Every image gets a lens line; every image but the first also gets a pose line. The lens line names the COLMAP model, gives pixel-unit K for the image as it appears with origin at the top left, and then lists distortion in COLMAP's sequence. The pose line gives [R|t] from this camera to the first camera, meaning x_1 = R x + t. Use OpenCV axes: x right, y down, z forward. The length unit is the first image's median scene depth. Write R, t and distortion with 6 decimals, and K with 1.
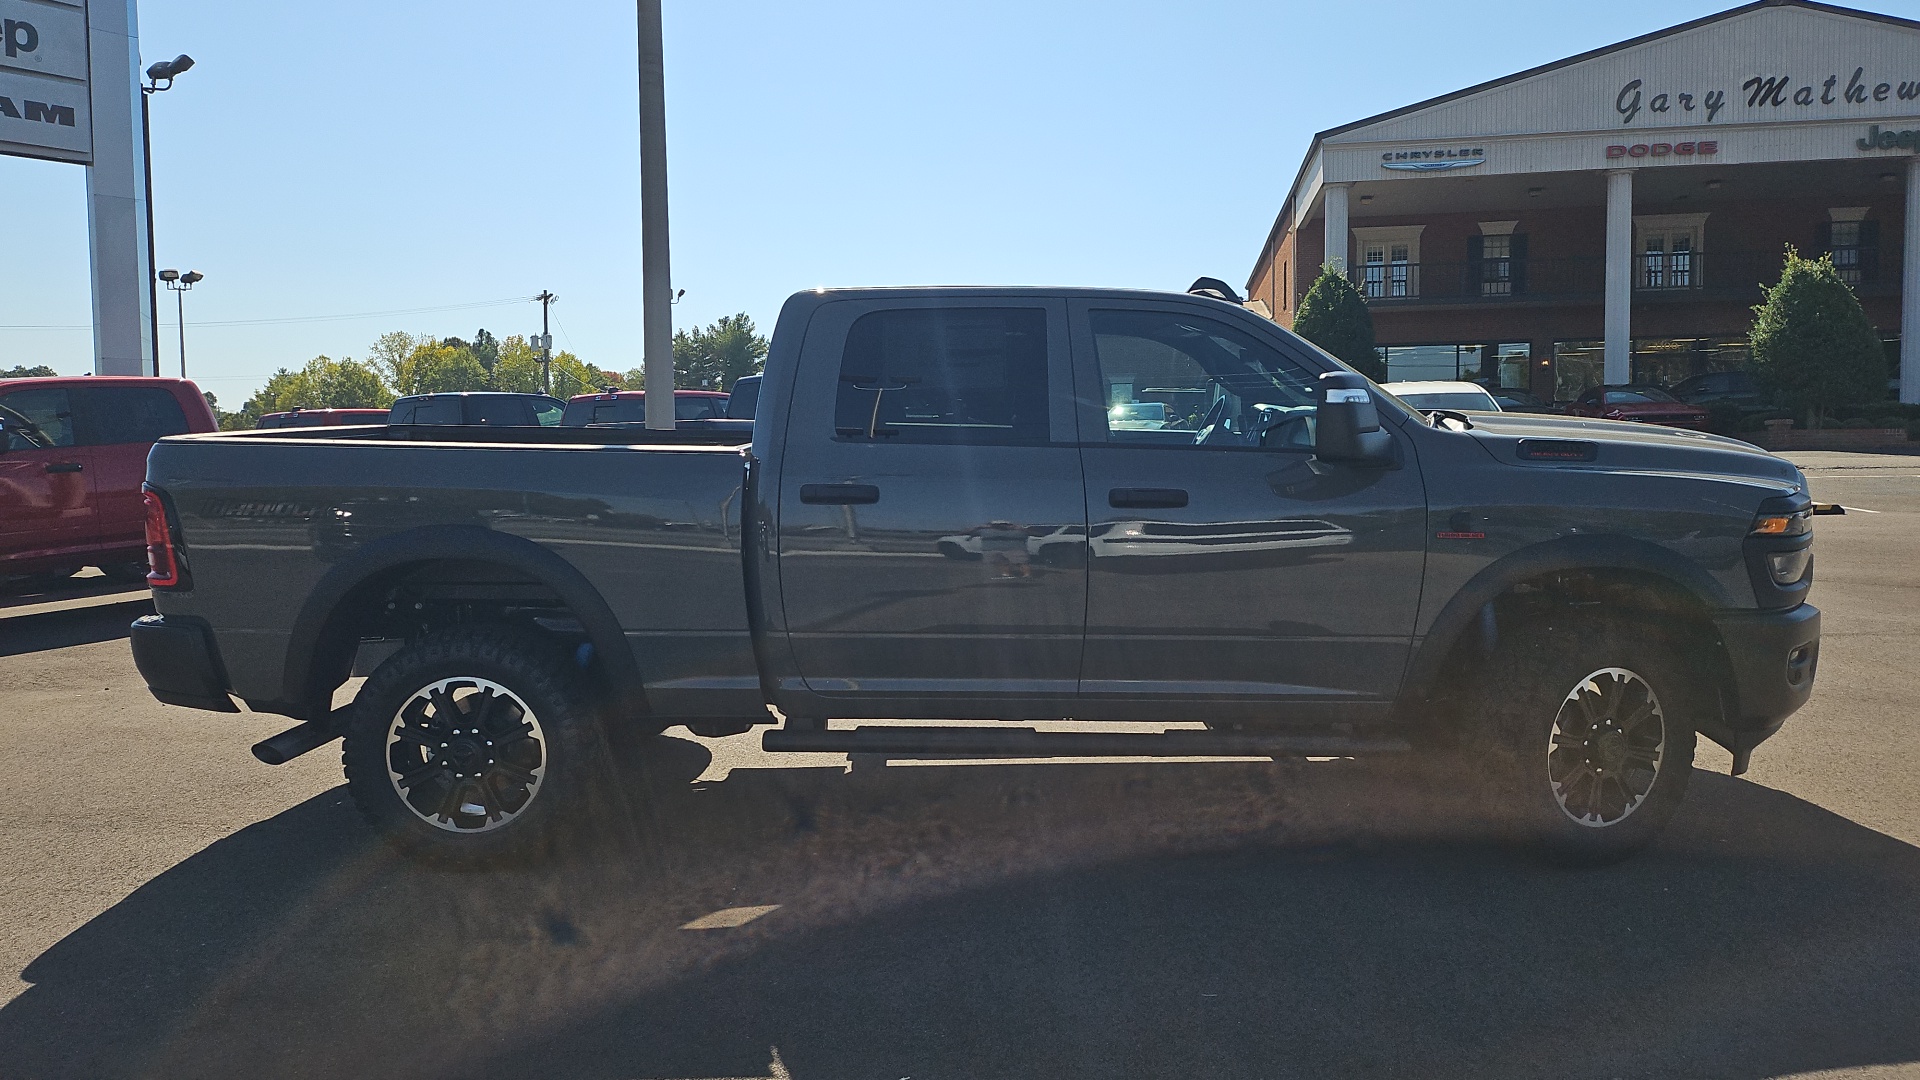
lens RADIAL K [[1387.6, 0, 968.0], [0, 1387.6, 532.0], [0, 0, 1]] dist [-0.001552, -0.029401]
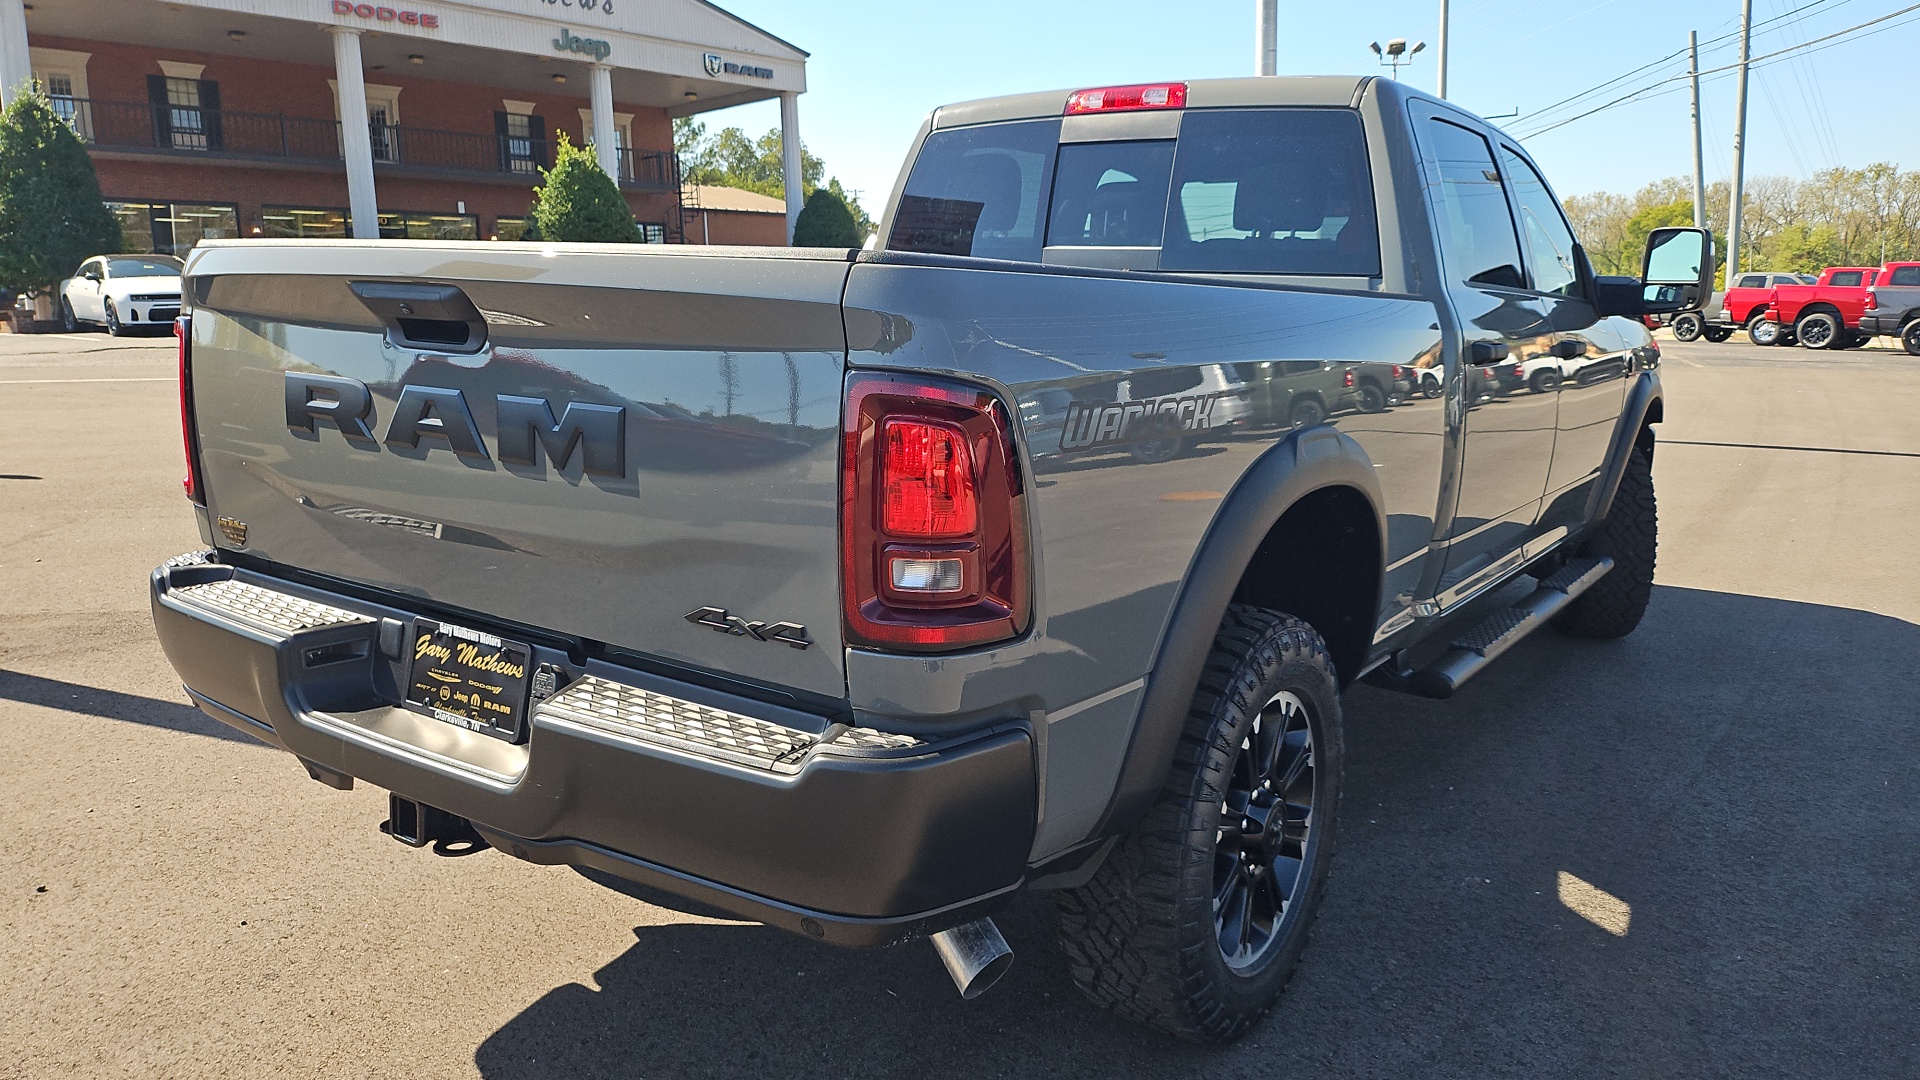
lens RADIAL K [[1387.6, 0, 968.0], [0, 1387.6, 532.0], [0, 0, 1]] dist [-0.001552, -0.029401]
pose [[0.499269, -0.123557, 0.857592, -0.169650], [0.050029, 0.992240, 0.113831, -0.006713], [-0.865001, -0.013928, 0.501576, 0.156390]]
